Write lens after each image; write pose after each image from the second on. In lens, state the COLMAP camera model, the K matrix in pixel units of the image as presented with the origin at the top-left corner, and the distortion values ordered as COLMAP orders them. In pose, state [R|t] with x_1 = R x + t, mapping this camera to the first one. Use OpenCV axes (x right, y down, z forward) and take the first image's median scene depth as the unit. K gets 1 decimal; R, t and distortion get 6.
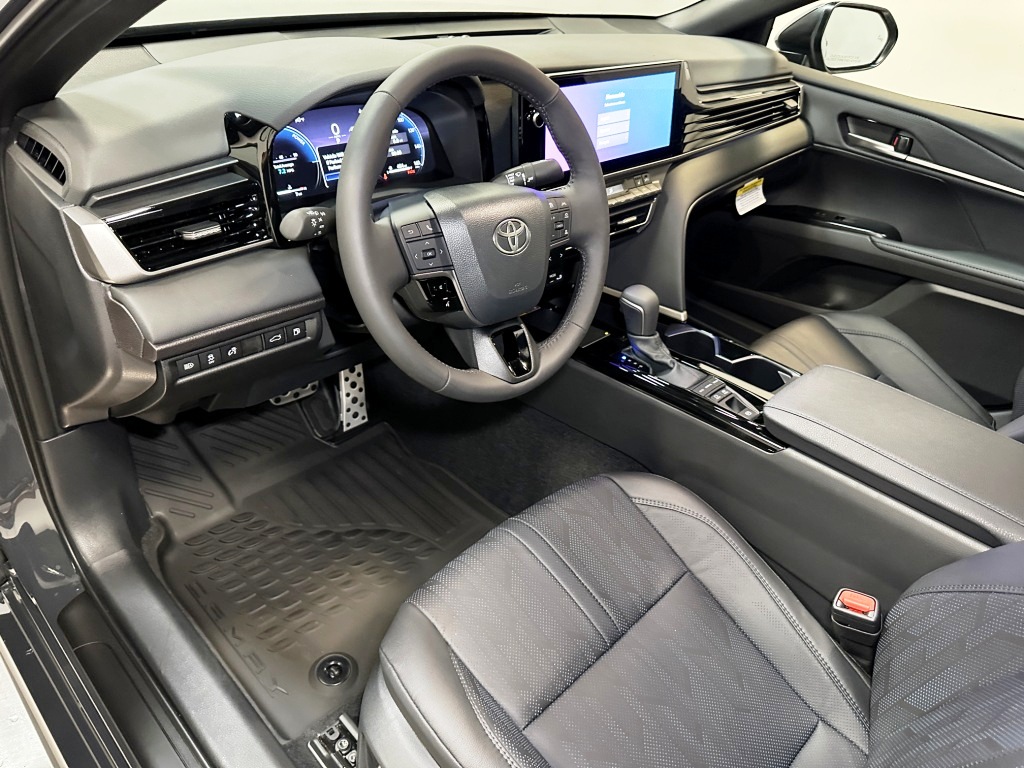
lens RADIAL K [[723.3, 0, 512.0], [0, 723.3, 384.0], [0, 0, 1]] dist [0.064159, -0.092856]
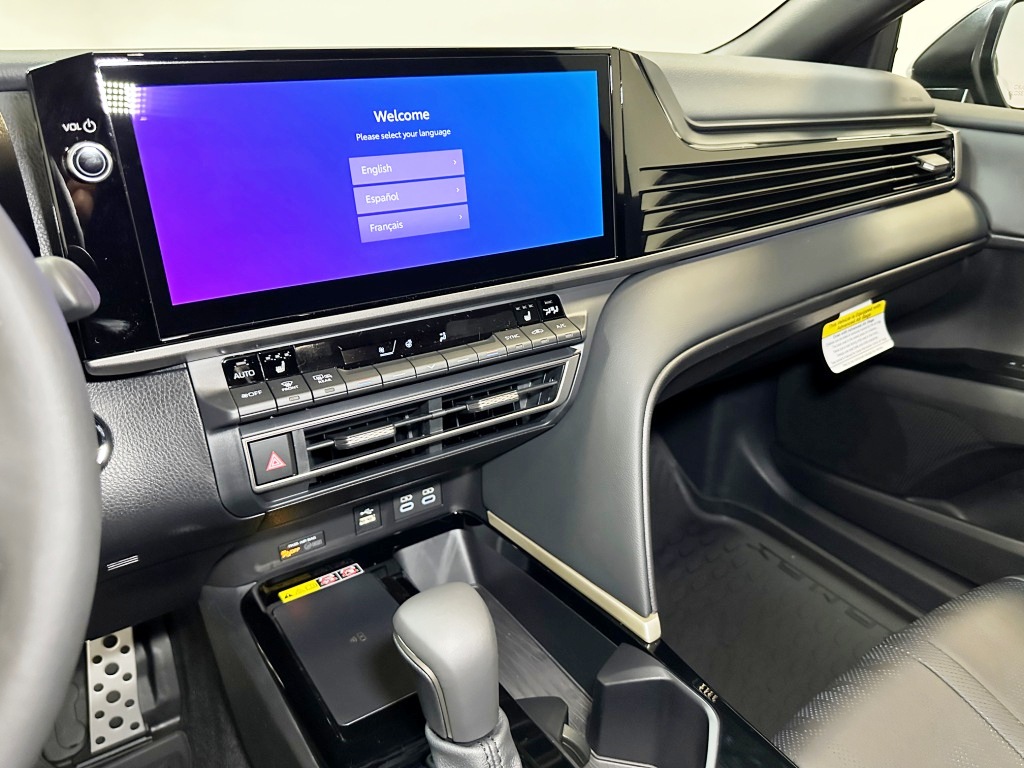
lens RADIAL K [[736.8, 0, 512.0], [0, 736.8, 384.0], [0, 0, 1]] dist [0.073619, -0.101135]
pose [[0.974463, 0.000513, -0.224548, 0.214098], [-0.039533, 0.984770, -0.169311, -0.130209], [0.221041, 0.173864, 0.959642, 0.465511]]
